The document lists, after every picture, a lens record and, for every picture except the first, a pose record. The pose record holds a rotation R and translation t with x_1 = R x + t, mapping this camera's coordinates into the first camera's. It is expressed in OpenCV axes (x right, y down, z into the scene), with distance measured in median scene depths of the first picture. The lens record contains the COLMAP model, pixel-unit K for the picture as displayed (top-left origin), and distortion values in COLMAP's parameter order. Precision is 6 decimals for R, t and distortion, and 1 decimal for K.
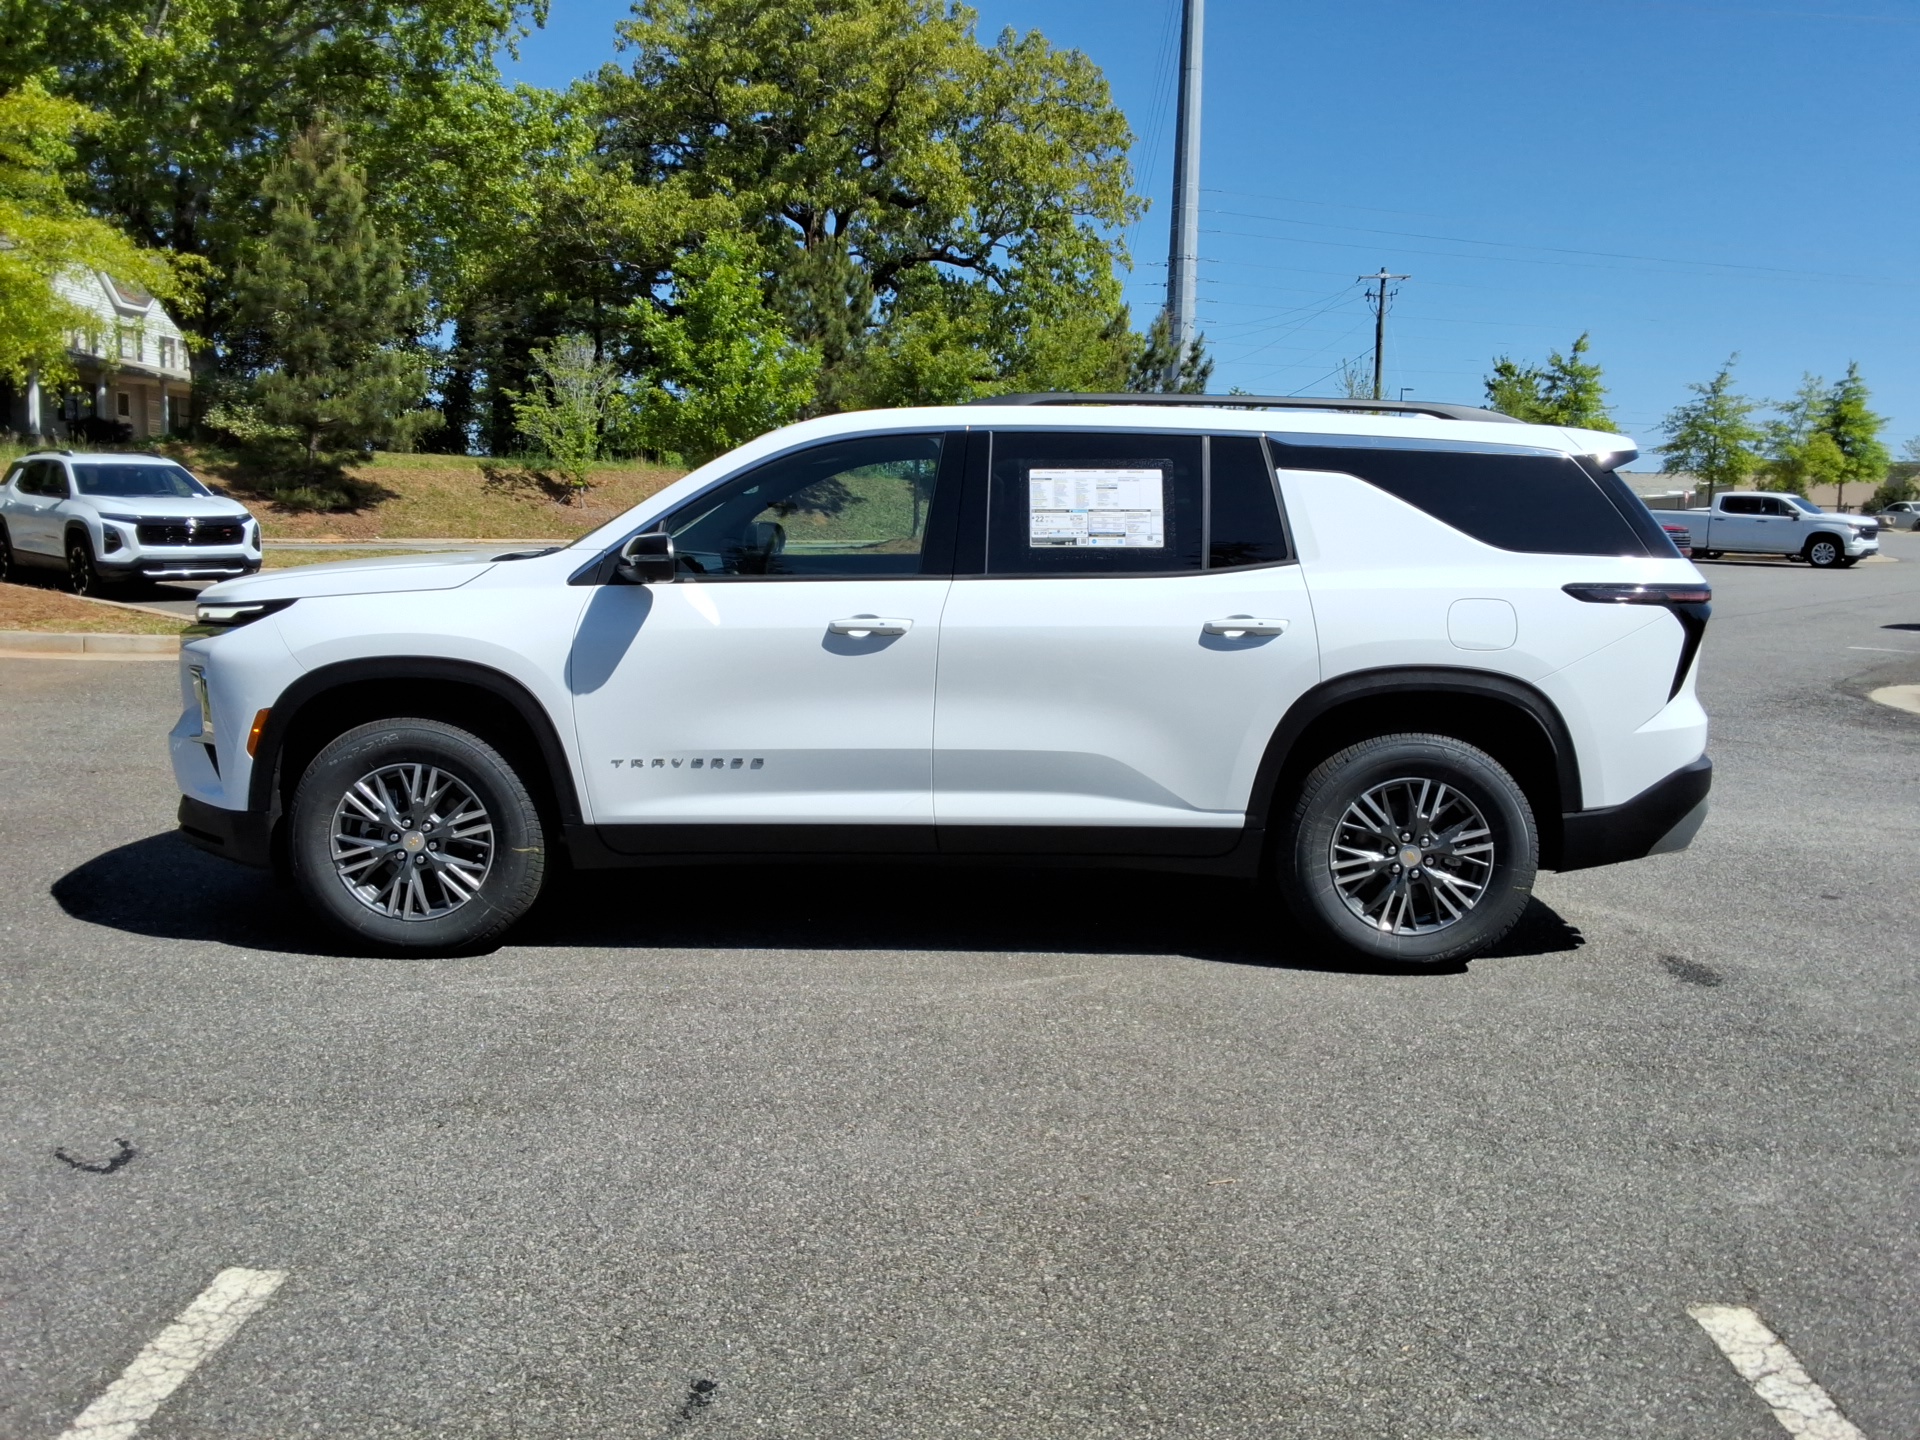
lens RADIAL K [[1559.6, 0, 986.0], [0, 1559.6, 693.9], [0, 0, 1]] dist [0.090895, -0.132291]
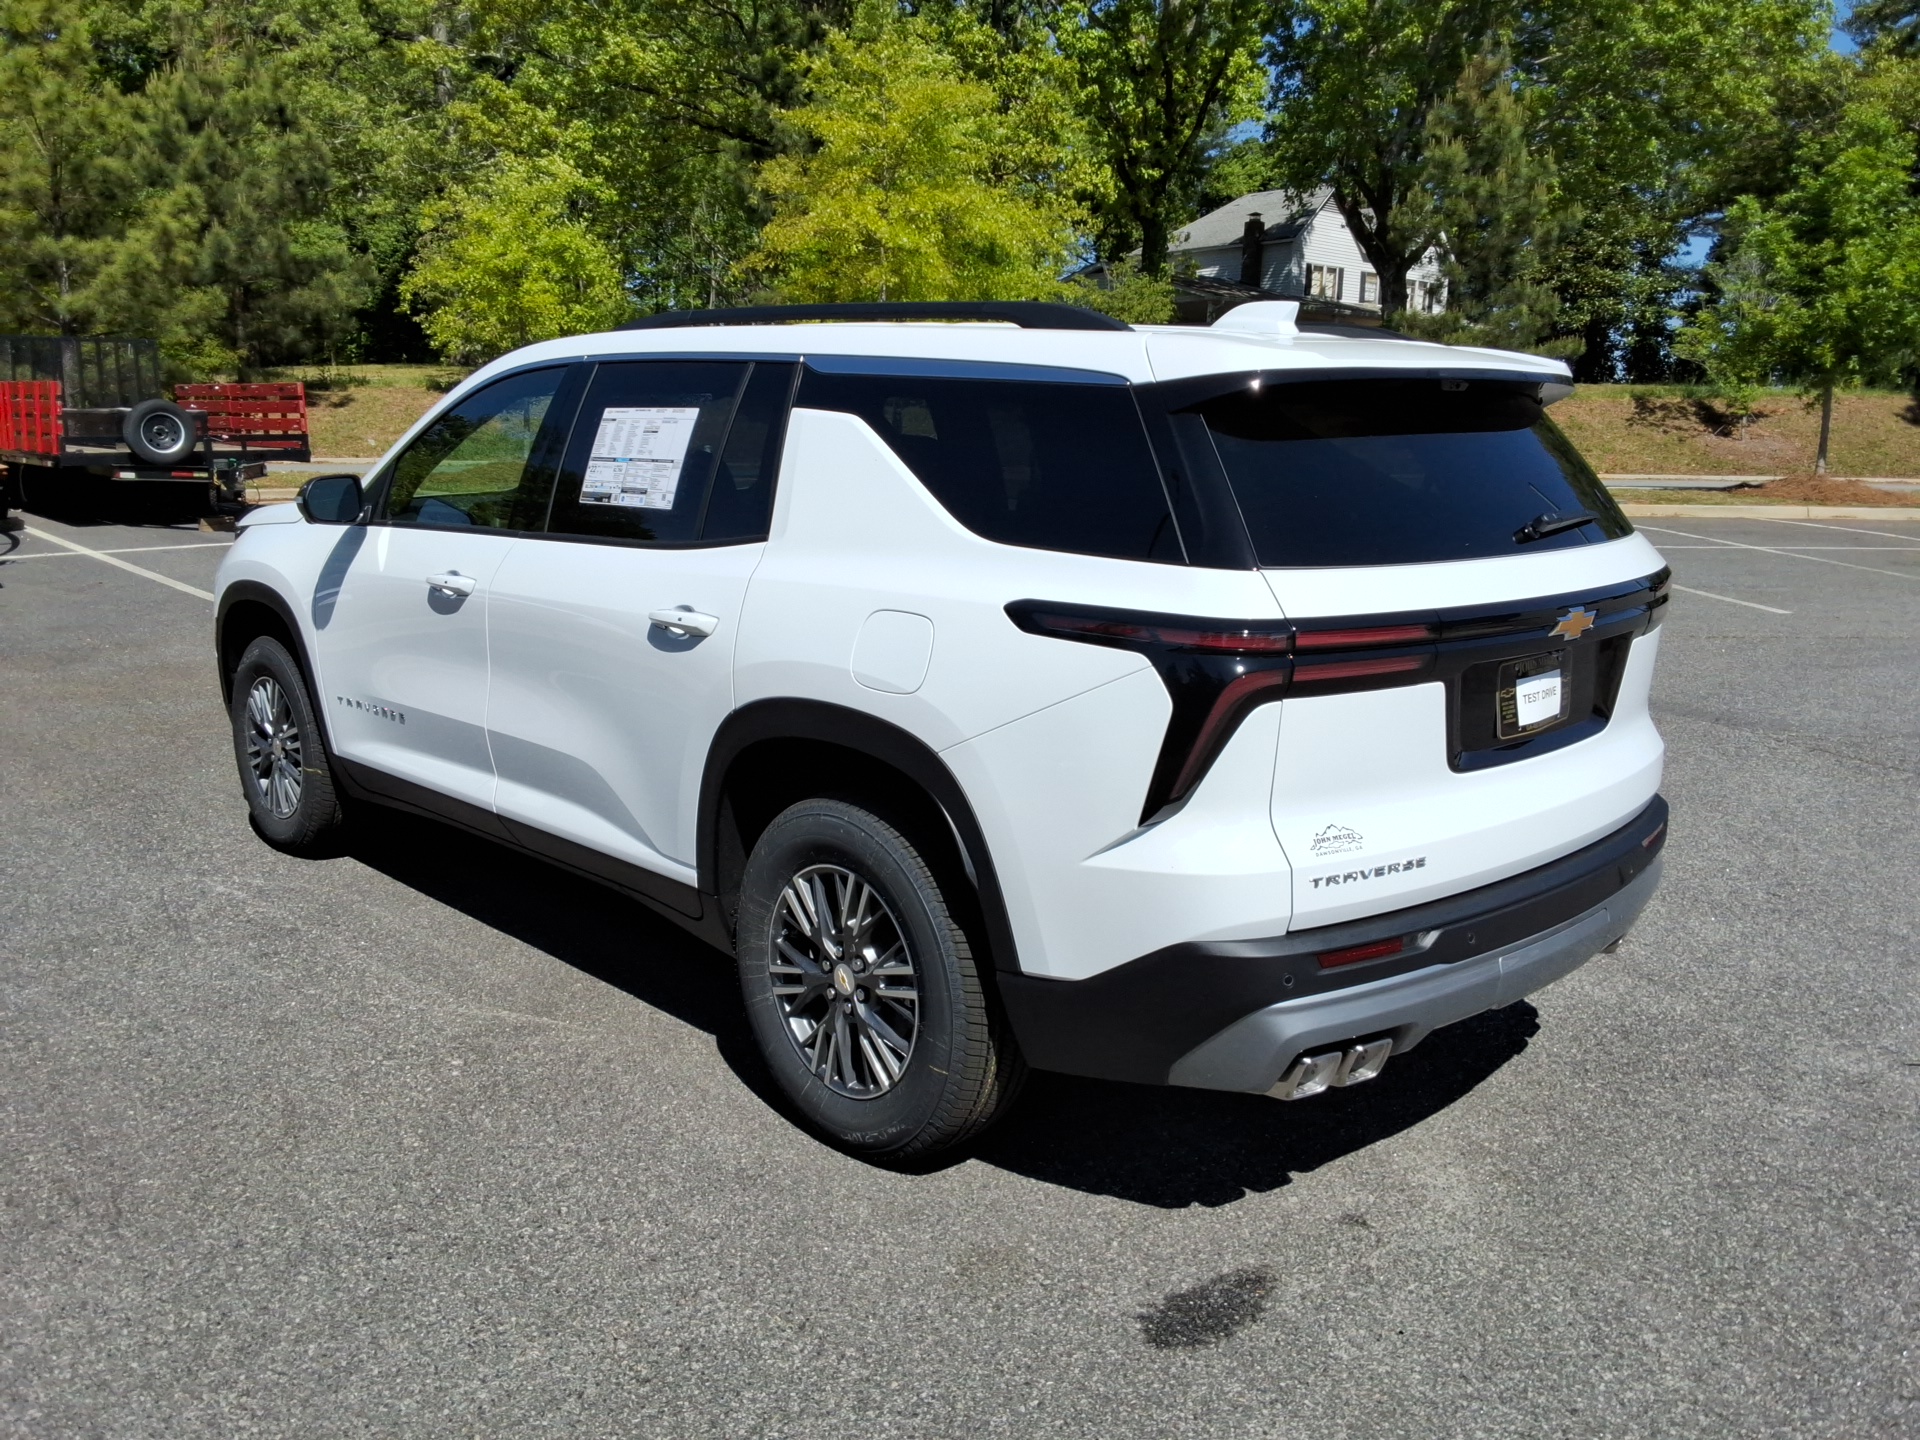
lens RADIAL K [[1559.6, 0, 984.8], [0, 1559.6, 709.4], [0, 0, 1]] dist [0.090895, -0.132291]
pose [[0.707417, 0.123475, -0.695928, 0.764077], [-0.087151, 0.992347, 0.087477, -0.076677], [0.701403, -0.001232, 0.712764, 0.556967]]
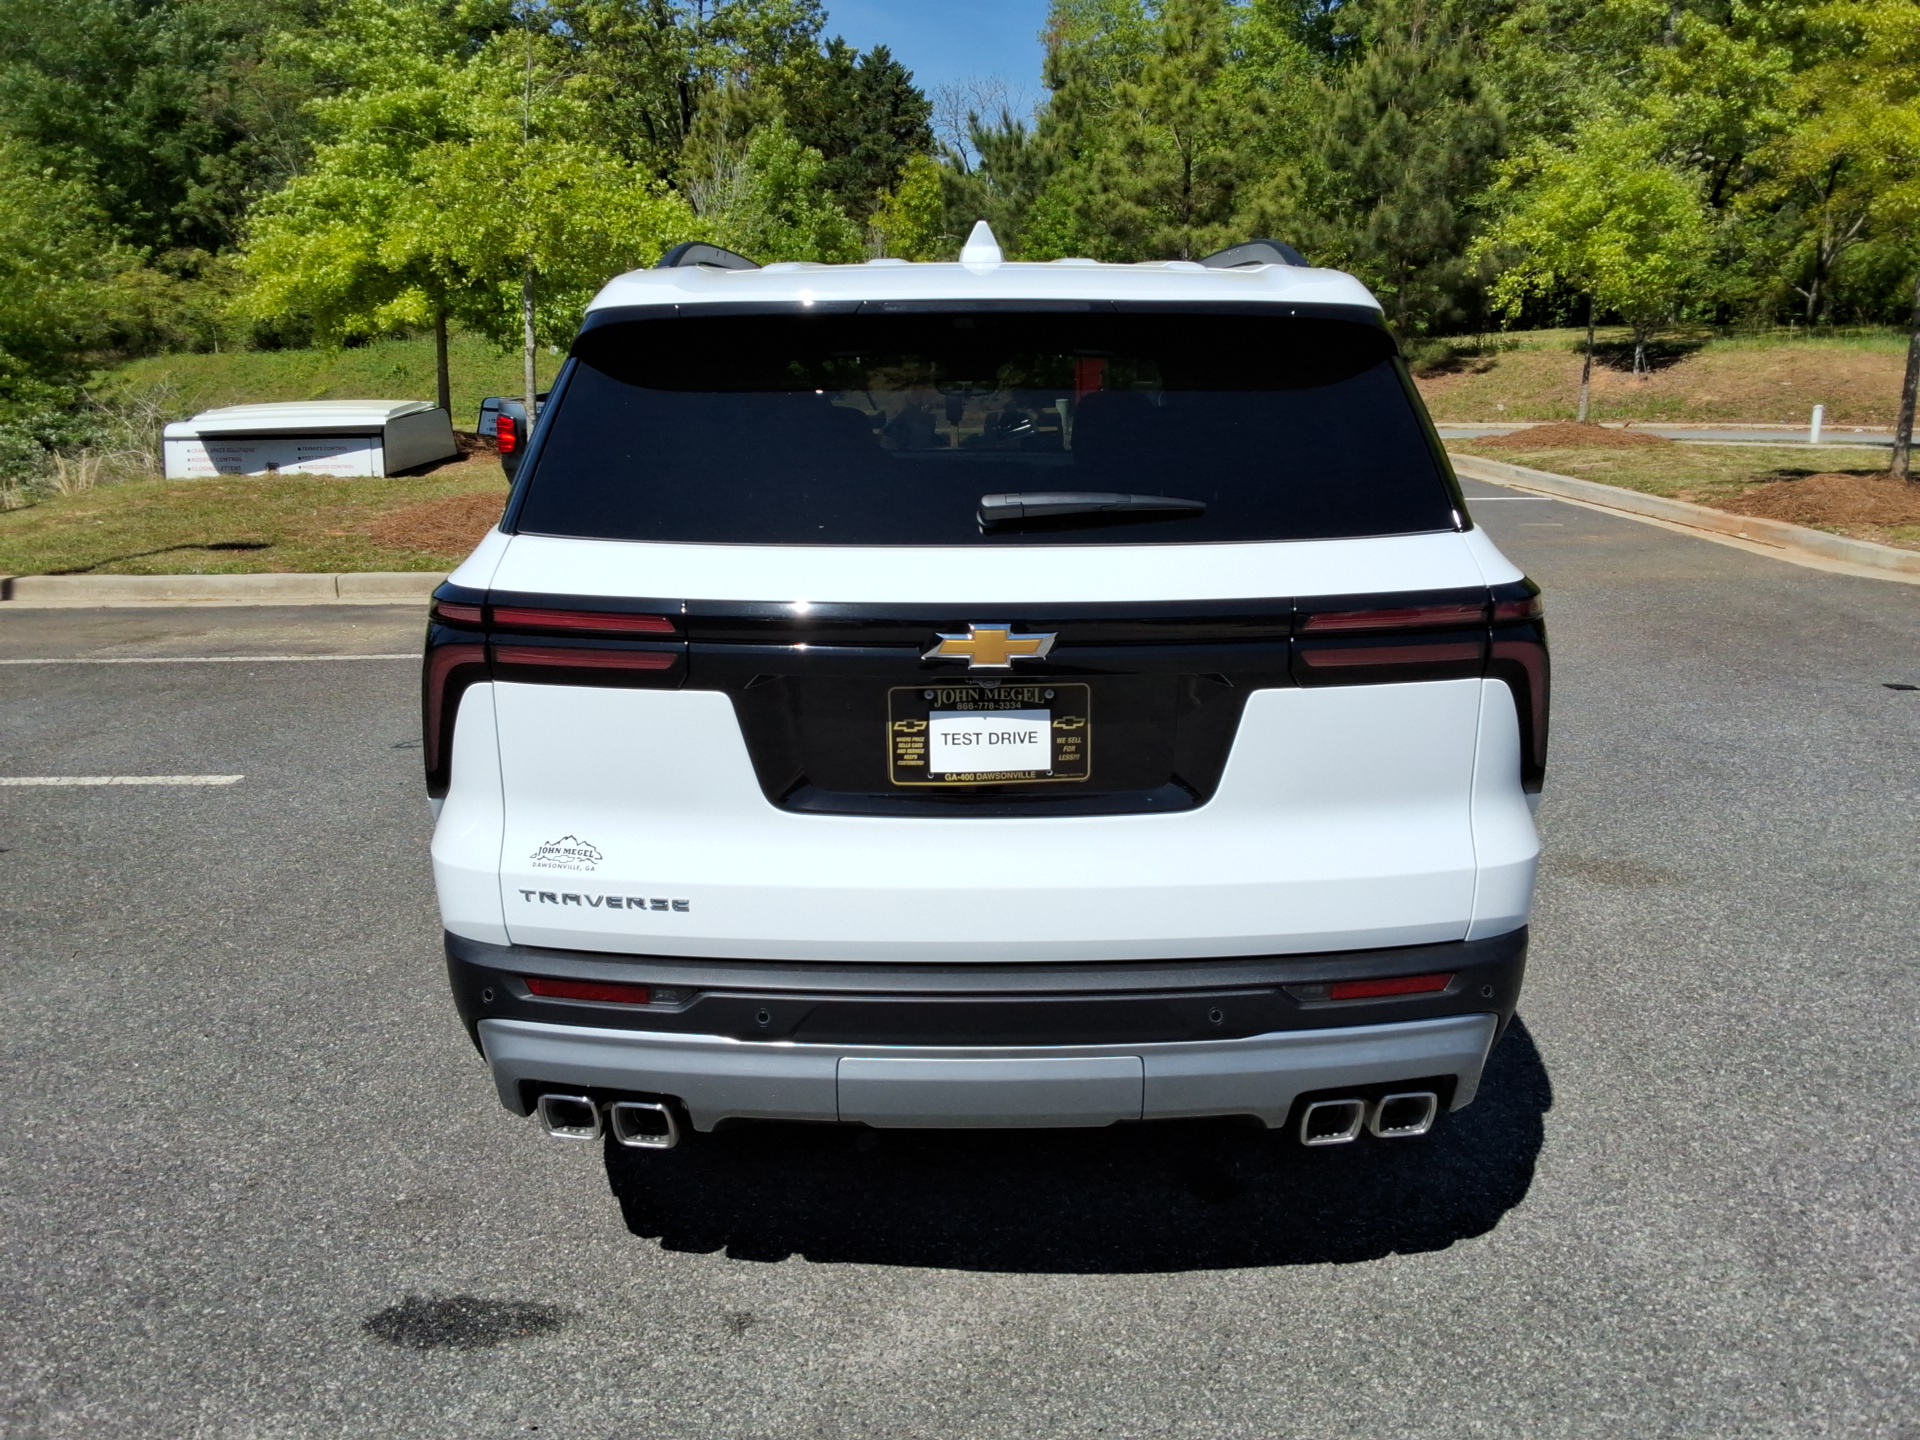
lens RADIAL K [[1559.6, 0, 960.2], [0, 1559.6, 717.2], [0, 0, 1]] dist [0.090895, -0.132291]
pose [[0.016743, 0.199946, -0.979664, 0.936069], [-0.124292, 0.972617, 0.196384, -0.143065], [0.992104, 0.118477, 0.041136, 1.136715]]
